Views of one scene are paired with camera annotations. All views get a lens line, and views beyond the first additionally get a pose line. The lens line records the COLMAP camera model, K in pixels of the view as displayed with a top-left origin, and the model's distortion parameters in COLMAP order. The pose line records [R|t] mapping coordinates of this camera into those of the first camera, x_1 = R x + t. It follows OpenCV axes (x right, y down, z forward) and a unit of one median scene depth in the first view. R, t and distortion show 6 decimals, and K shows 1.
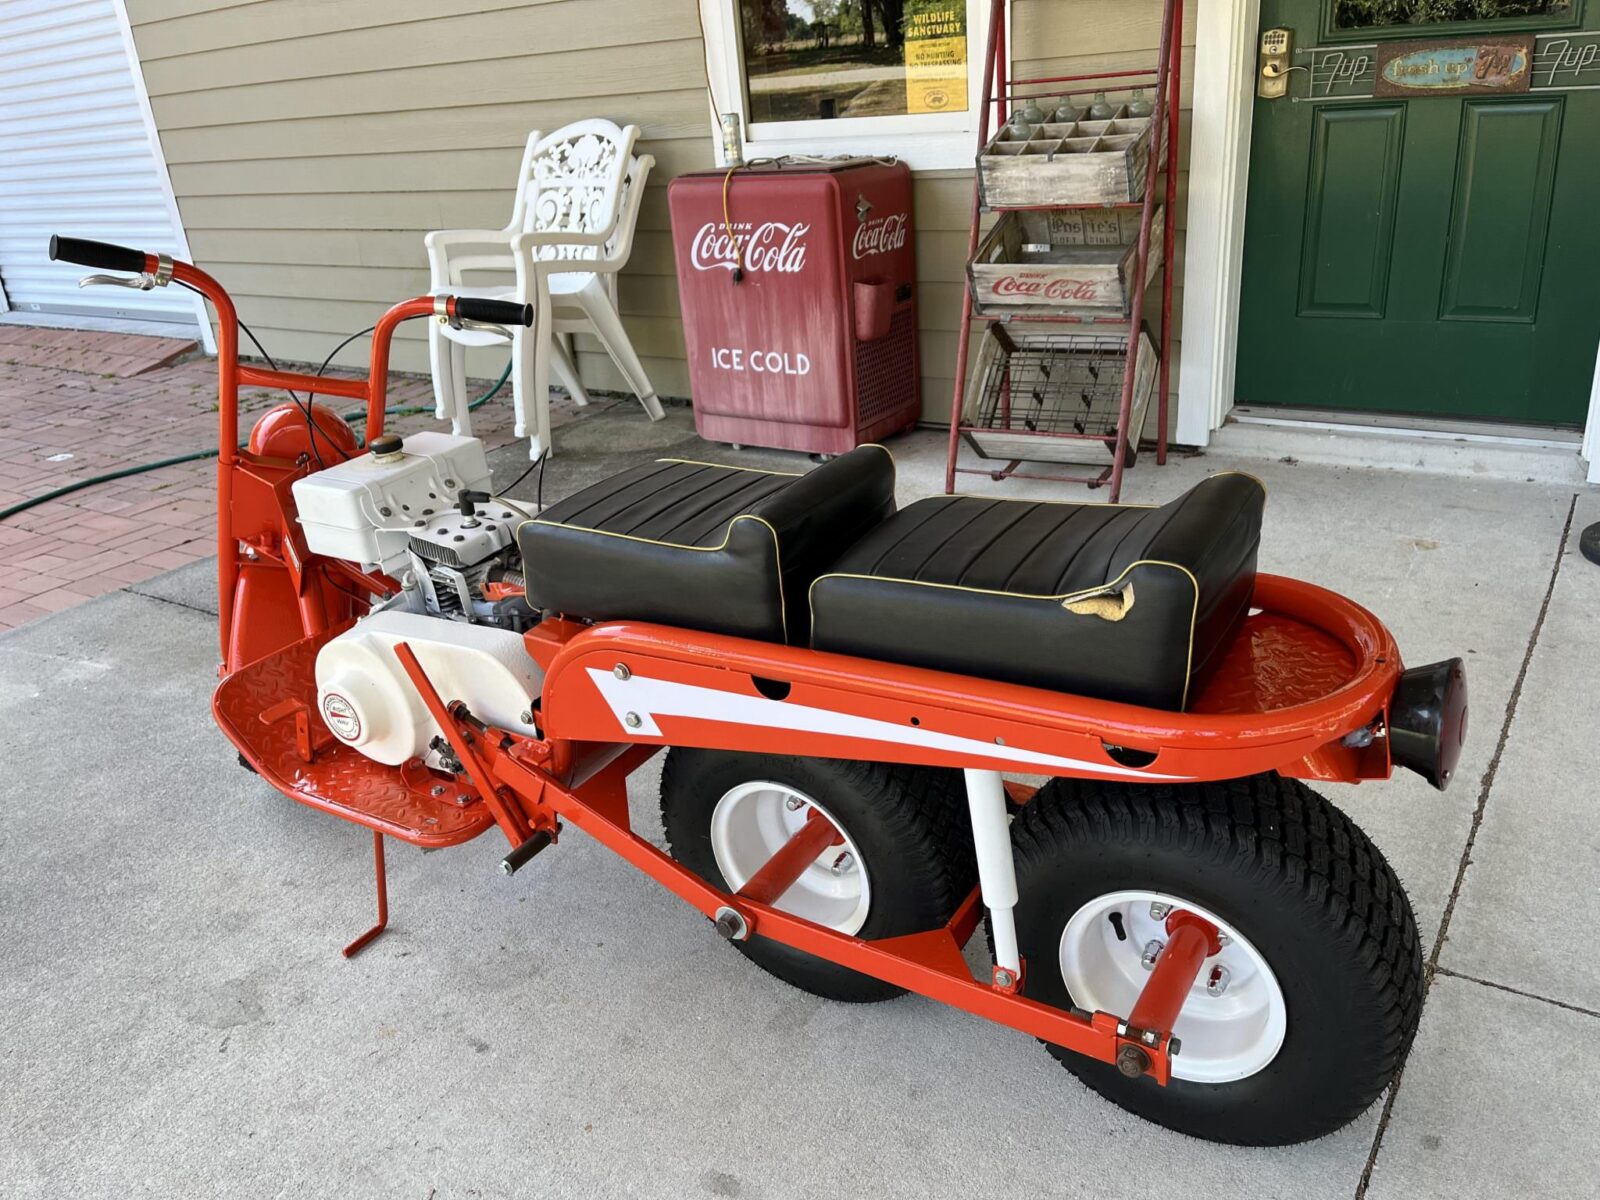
lens RADIAL K [[1246.6, 0, 804.4], [0, 1246.6, 593.4], [0, 0, 1]] dist [0.083724, -0.125236]
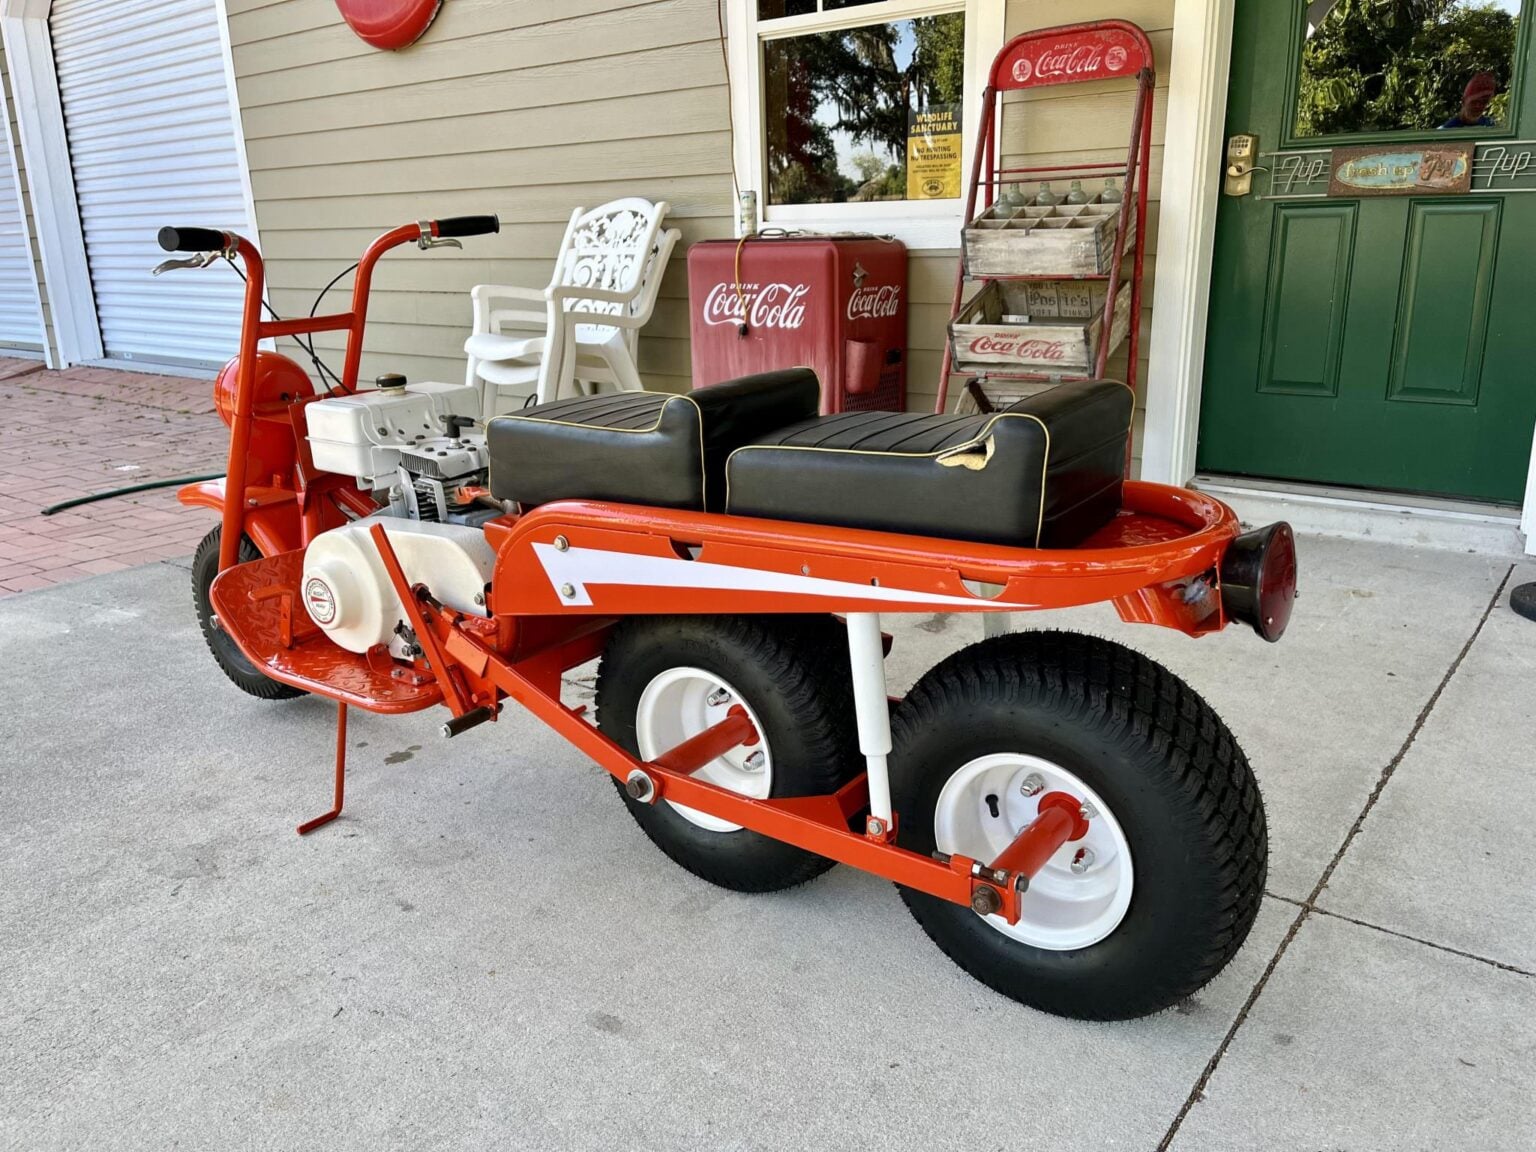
lens RADIAL K [[1195.2, 0, 763.5], [0, 1195.2, 560.4], [0, 0, 1]] dist [0.078627, -0.111421]
pose [[0.995923, 0.073079, -0.052893, 0.055908], [-0.079089, 0.989344, -0.122244, 0.118415], [0.043396, 0.125928, 0.991090, -0.032345]]
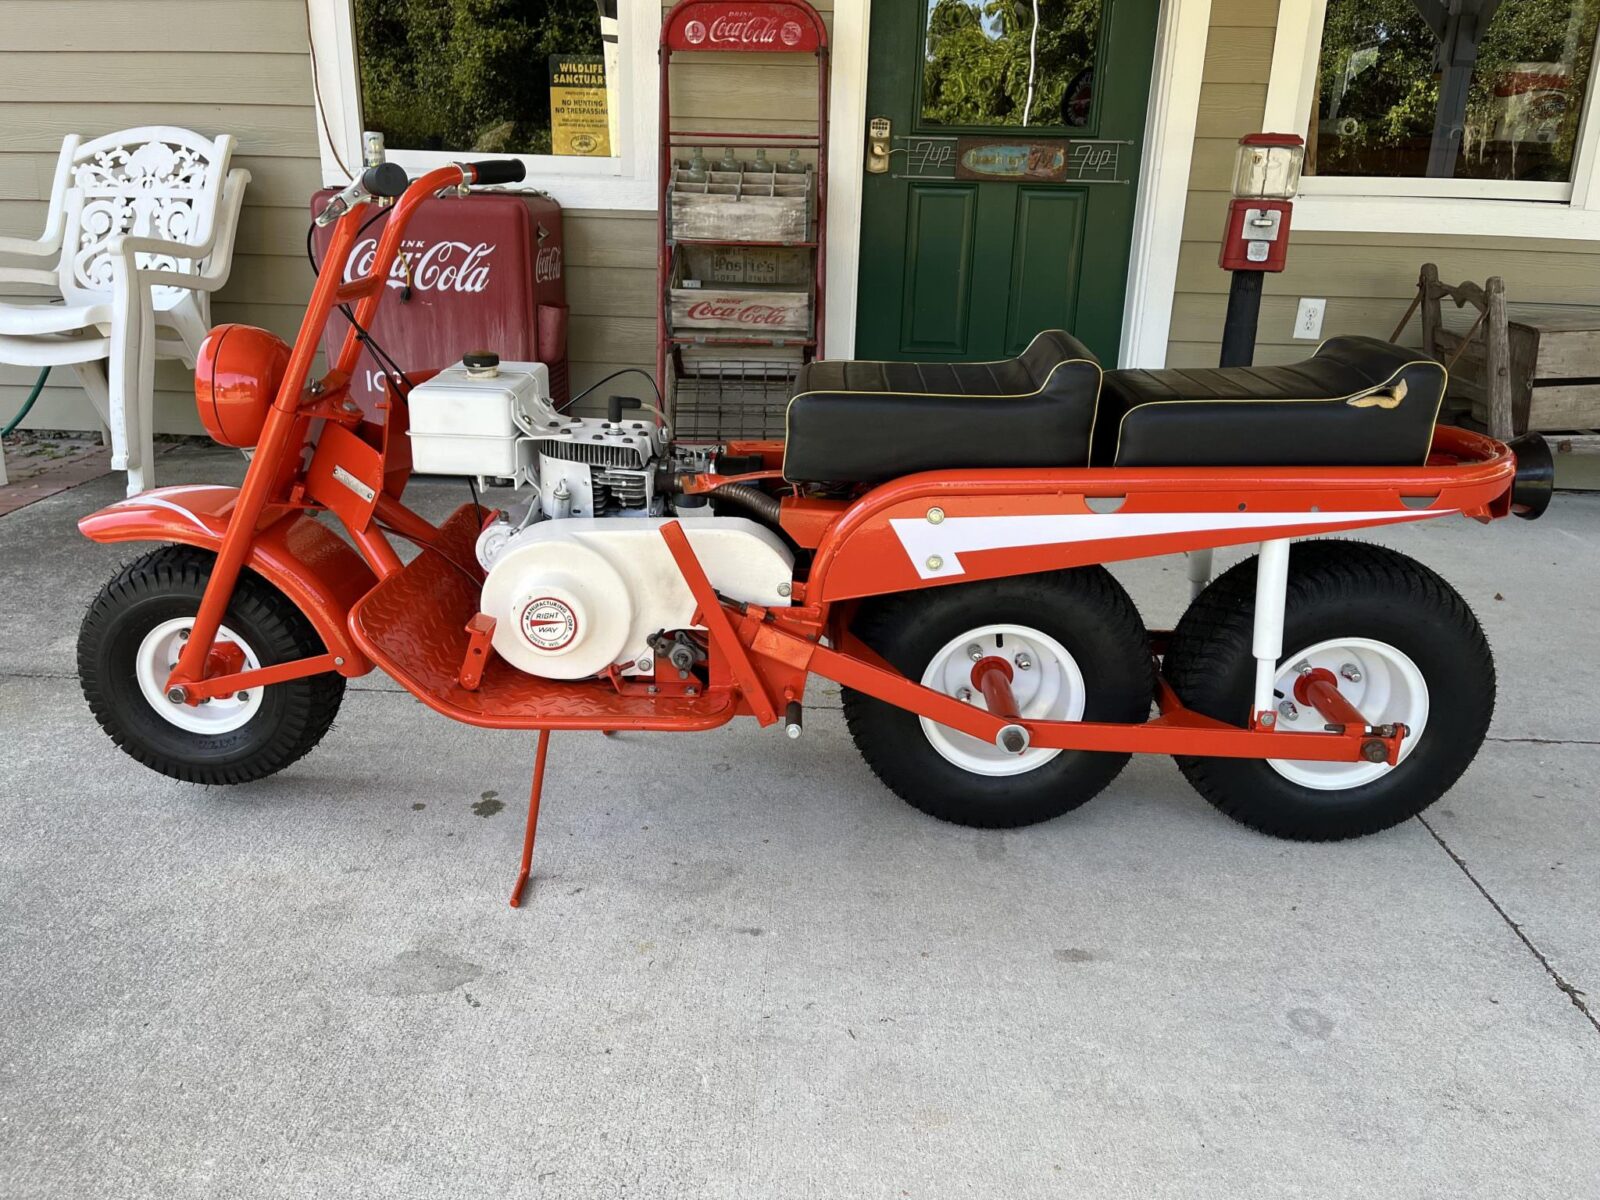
lens RADIAL K [[1253.0, 0, 793.9], [0, 1253.0, 600.9], [0, 0, 1]] dist [0.039635, -0.035933]
pose [[0.848314, -0.065766, 0.525393, -0.511916], [0.114904, 0.991476, -0.061418, 0.116671], [-0.516875, 0.112471, 0.848640, 0.080757]]
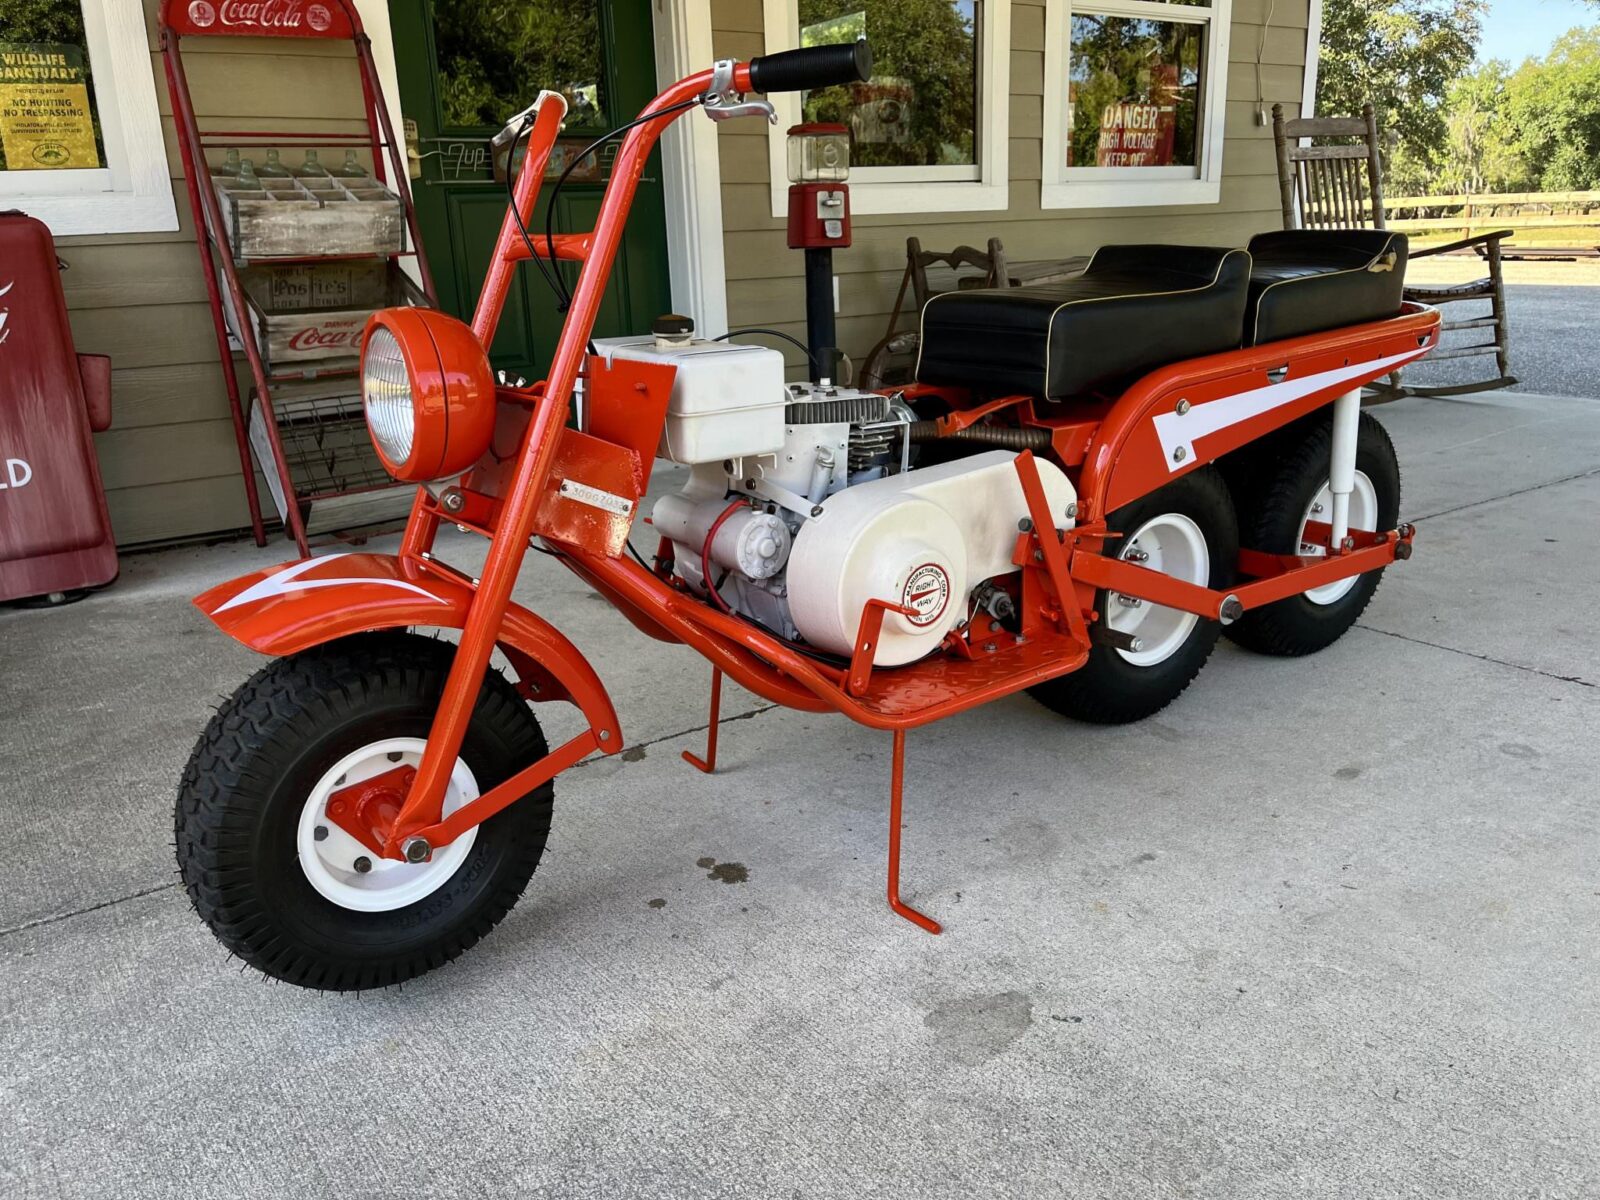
lens RADIAL K [[1246.6, 0, 804.4], [0, 1246.6, 593.4], [0, 0, 1]] dist [0.083724, -0.125236]
pose [[0.349672, -0.194537, 0.916452, -0.828826], [0.375107, 0.925447, 0.053324, 0.018158], [-0.858501, 0.325122, 0.396575, 0.544527]]
